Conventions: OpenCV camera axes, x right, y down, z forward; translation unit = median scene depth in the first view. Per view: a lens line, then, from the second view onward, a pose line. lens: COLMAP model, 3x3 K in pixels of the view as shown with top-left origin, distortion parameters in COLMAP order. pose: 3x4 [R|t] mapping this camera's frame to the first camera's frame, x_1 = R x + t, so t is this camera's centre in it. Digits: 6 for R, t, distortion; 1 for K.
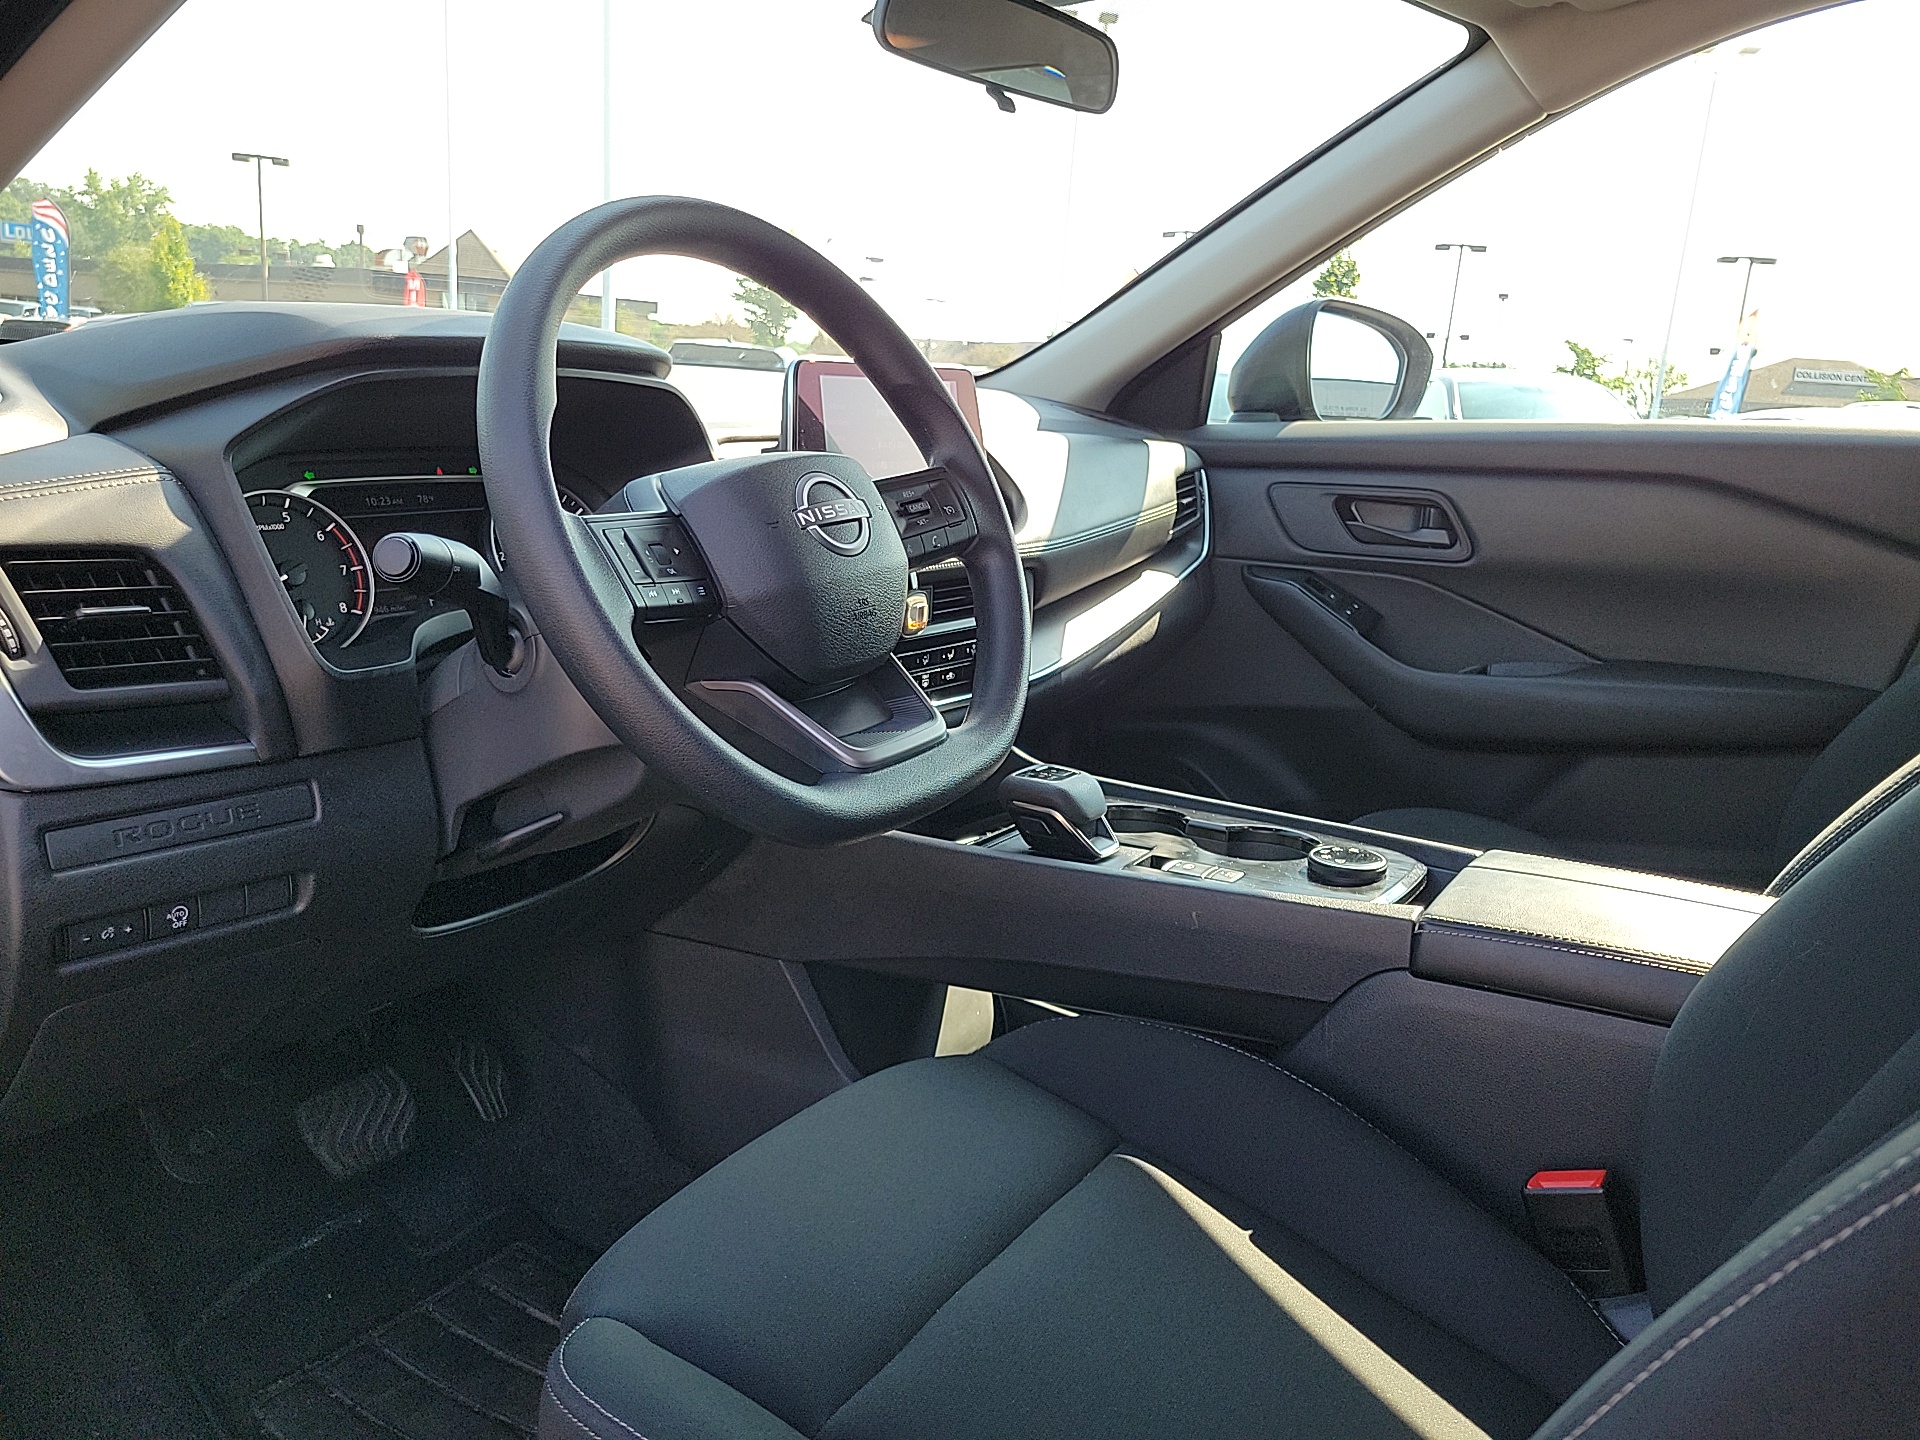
lens RADIAL K [[1456.3, 0, 941.7], [0, 1456.3, 716.4], [0, 0, 1]] dist [0.019648, -0.003145]
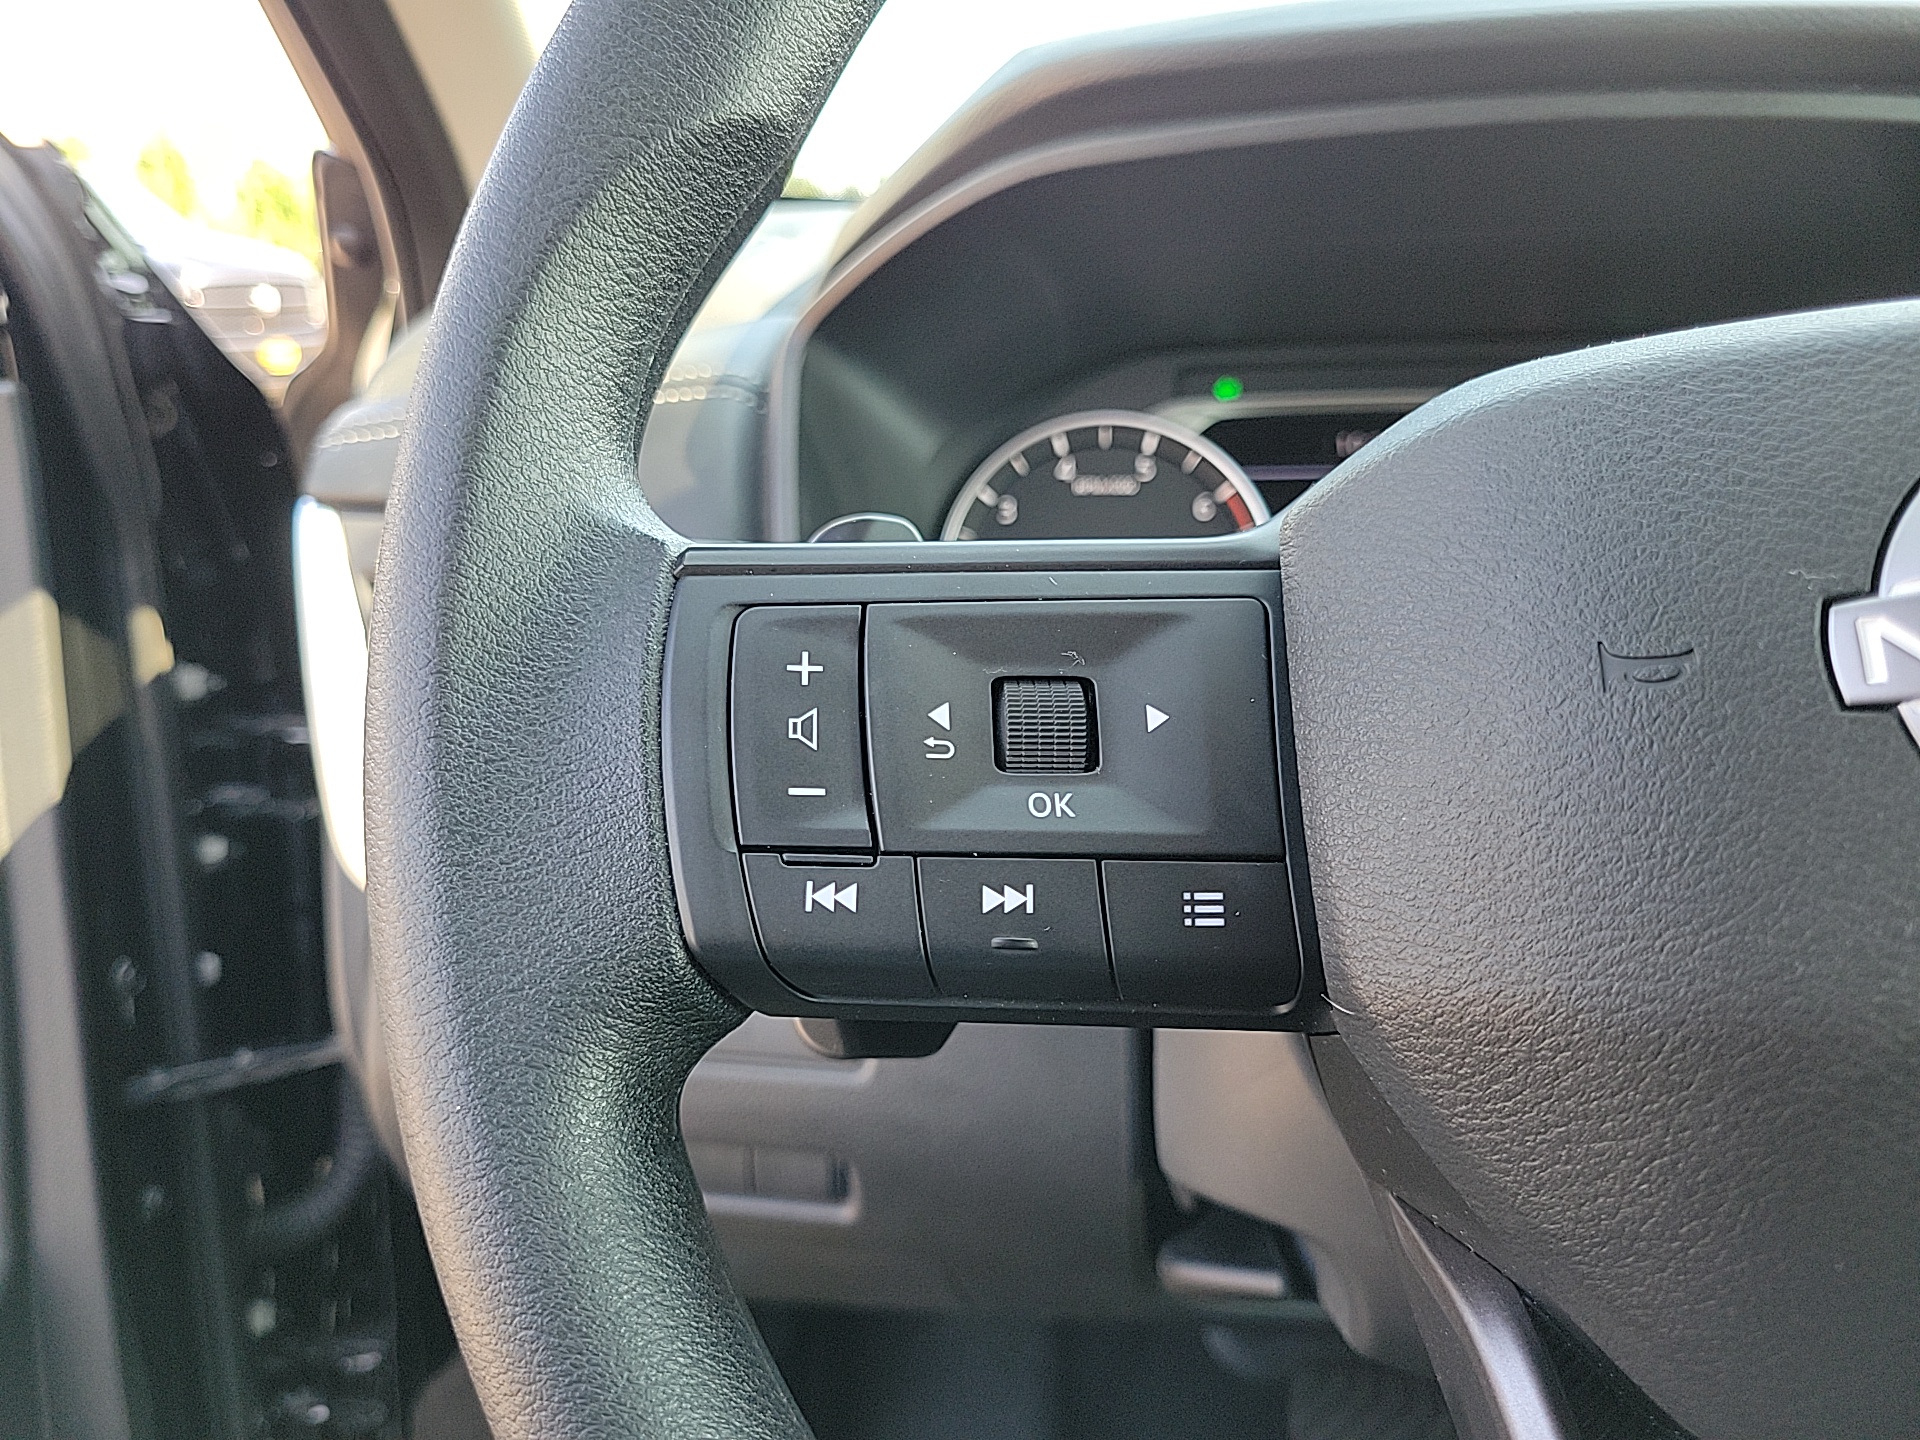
lens RADIAL K [[1456.3, 0, 941.7], [0, 1456.3, 716.4], [0, 0, 1]] dist [0.019648, -0.003145]
pose [[0.457033, 0.202769, -0.866028, 0.003968], [-0.157371, 0.976741, 0.145641, -0.084629], [0.875417, 0.069725, 0.478313, 0.506573]]
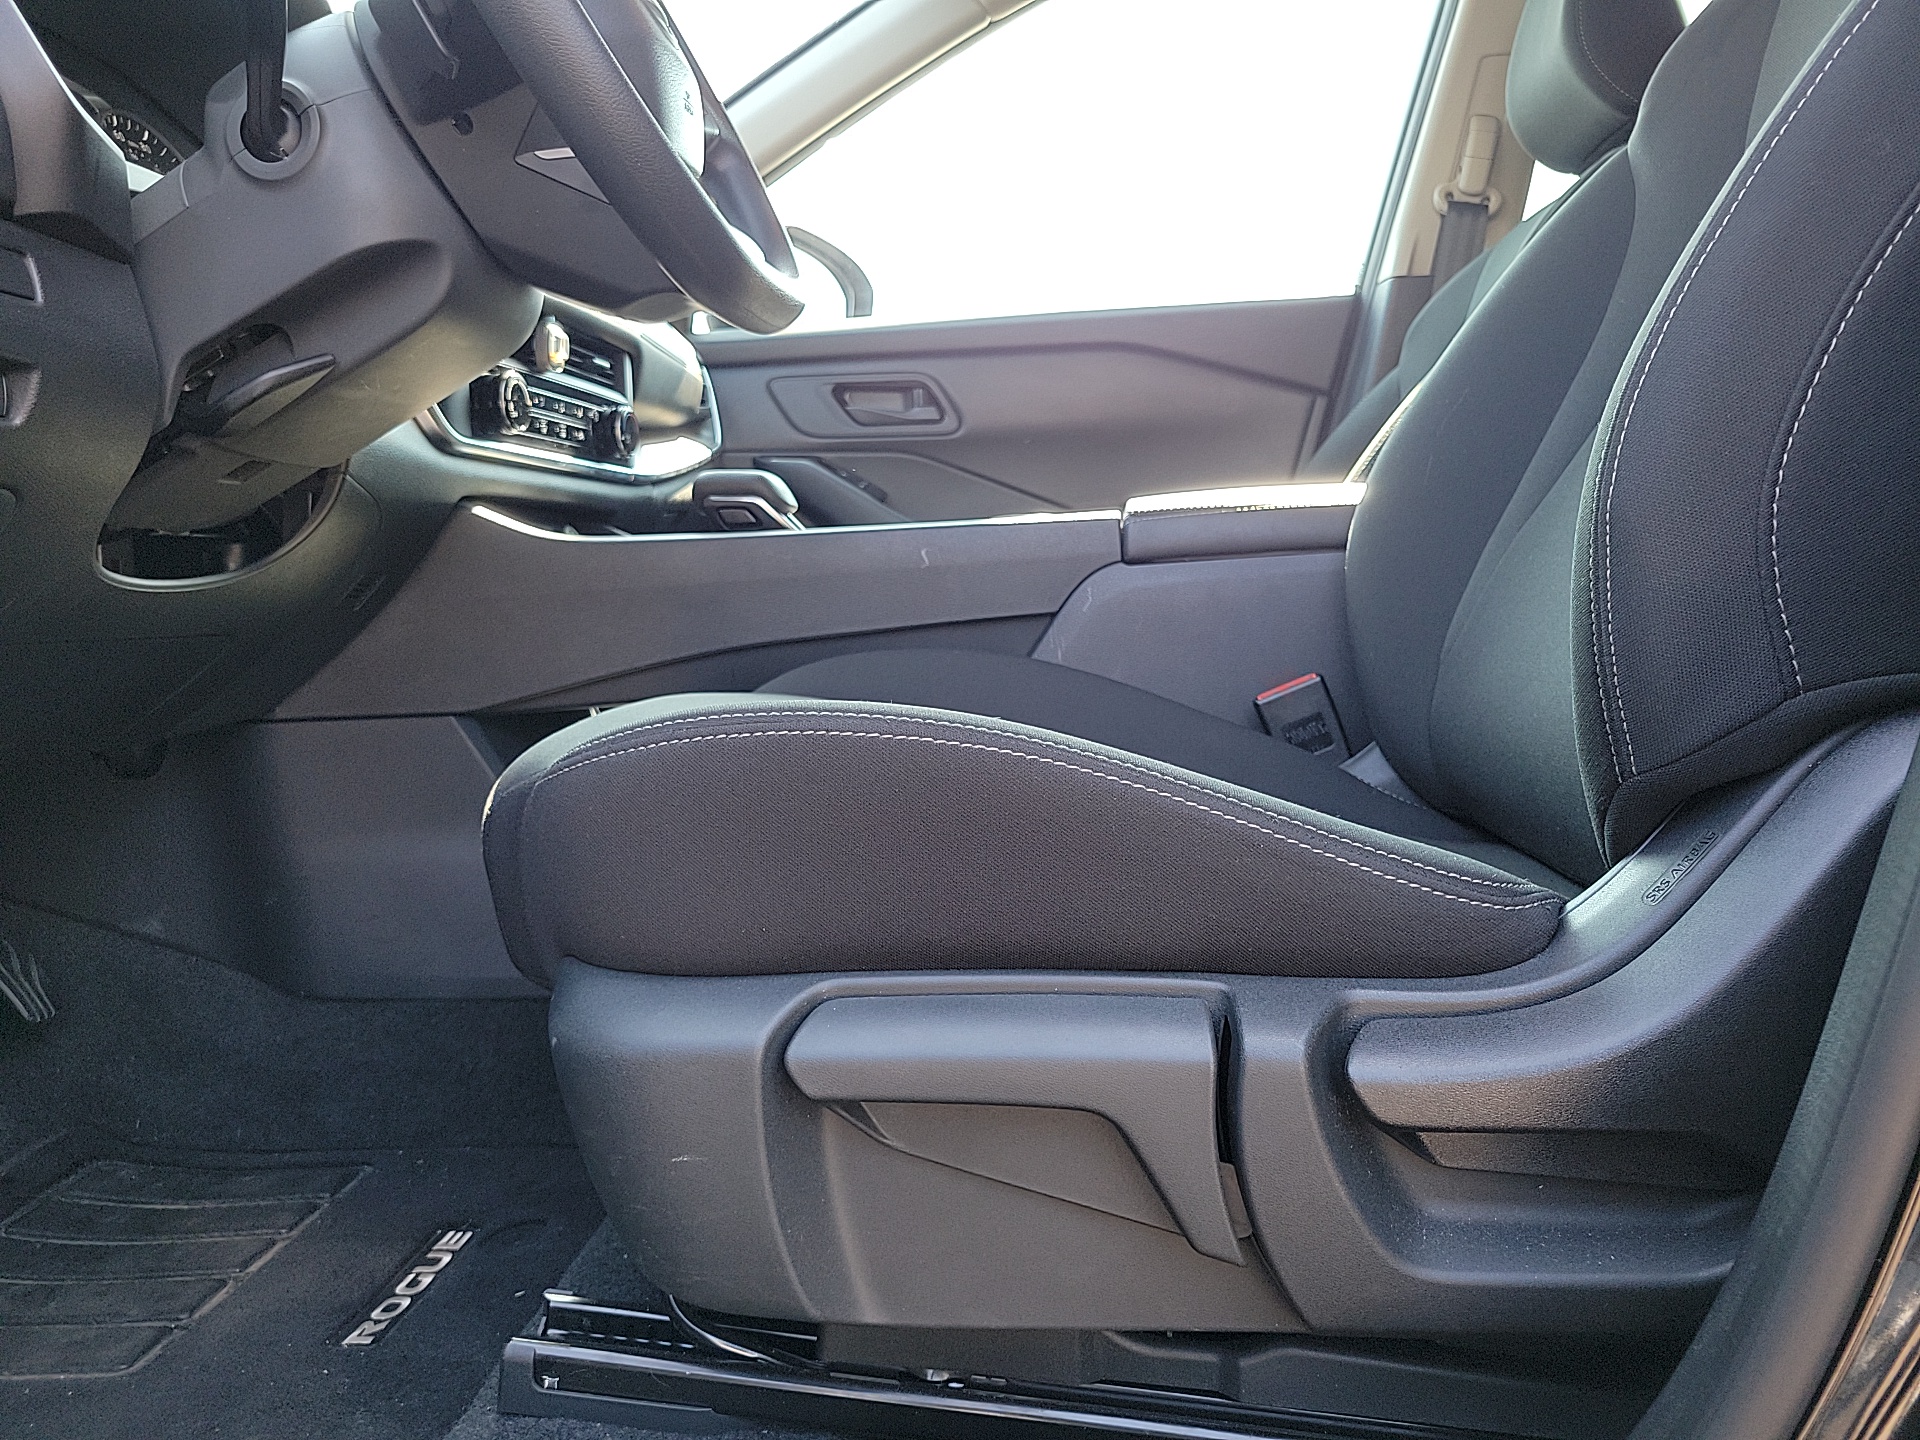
lens RADIAL K [[1456.3, 0, 941.7], [0, 1456.3, 716.4], [0, 0, 1]] dist [0.019648, -0.003145]
pose [[0.883352, -0.088403, 0.460299, -0.251099], [0.146293, 0.984994, -0.091574, 0.287023], [-0.445296, 0.148231, 0.883029, 0.071691]]
